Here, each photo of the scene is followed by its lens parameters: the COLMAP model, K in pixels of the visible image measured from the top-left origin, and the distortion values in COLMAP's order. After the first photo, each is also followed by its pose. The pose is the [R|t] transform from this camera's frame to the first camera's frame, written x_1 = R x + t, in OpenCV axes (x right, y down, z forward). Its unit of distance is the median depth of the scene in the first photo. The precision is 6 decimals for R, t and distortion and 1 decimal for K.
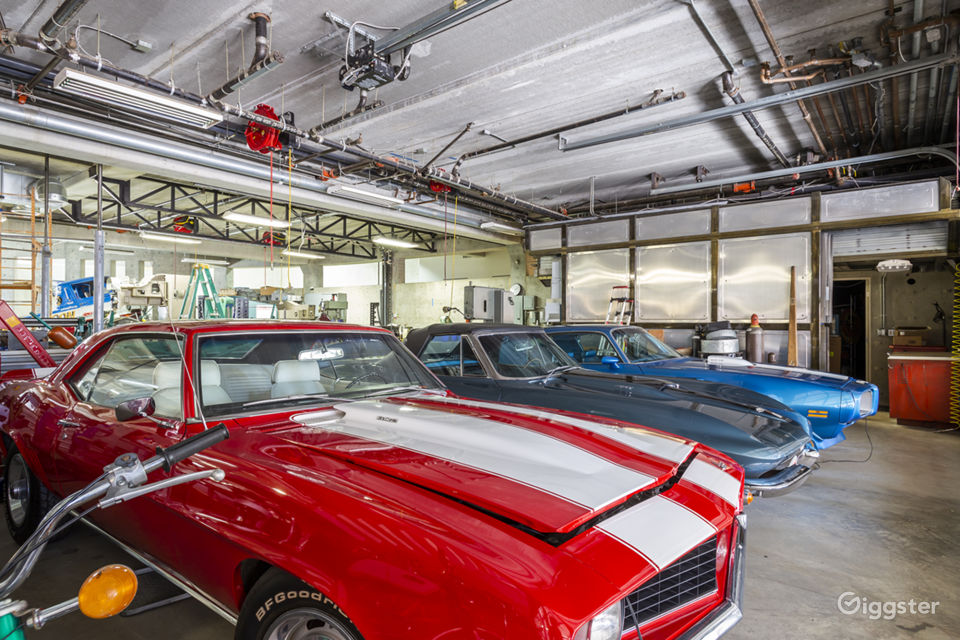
lens RADIAL K [[543.9, 0, 471.7], [0, 543.9, 320.5], [0, 0, 1]] dist [0.003933, 0.000123]
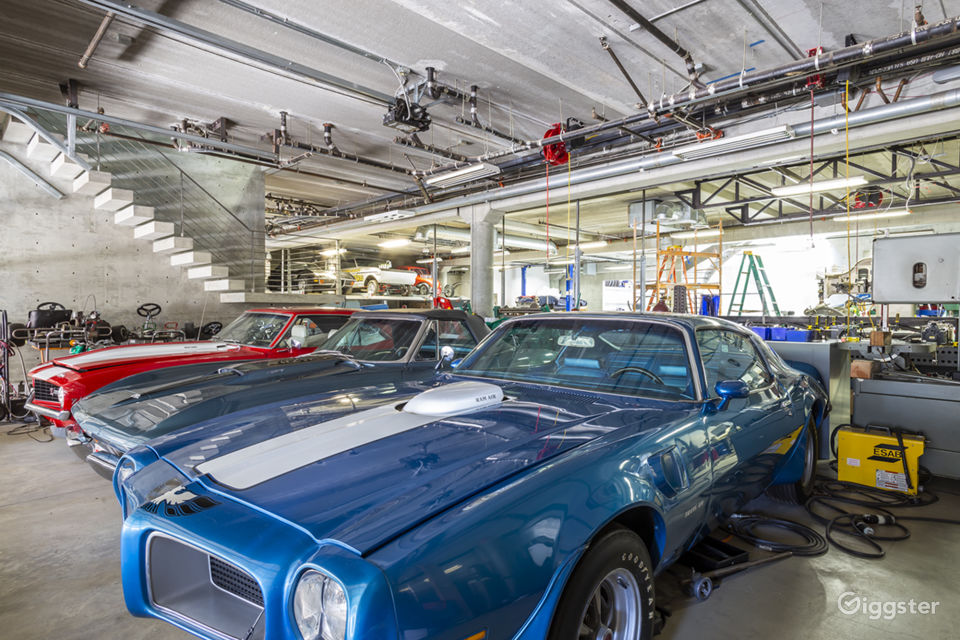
lens RADIAL K [[543.9, 0, 474.4], [0, 543.9, 318.3], [0, 0, 1]] dist [0.003933, 0.000123]
pose [[-0.126406, 0.007294, -0.991952, 0.613484], [0.002466, 0.999972, 0.007039, 0.008671], [0.991976, -0.001556, -0.126421, 0.745804]]
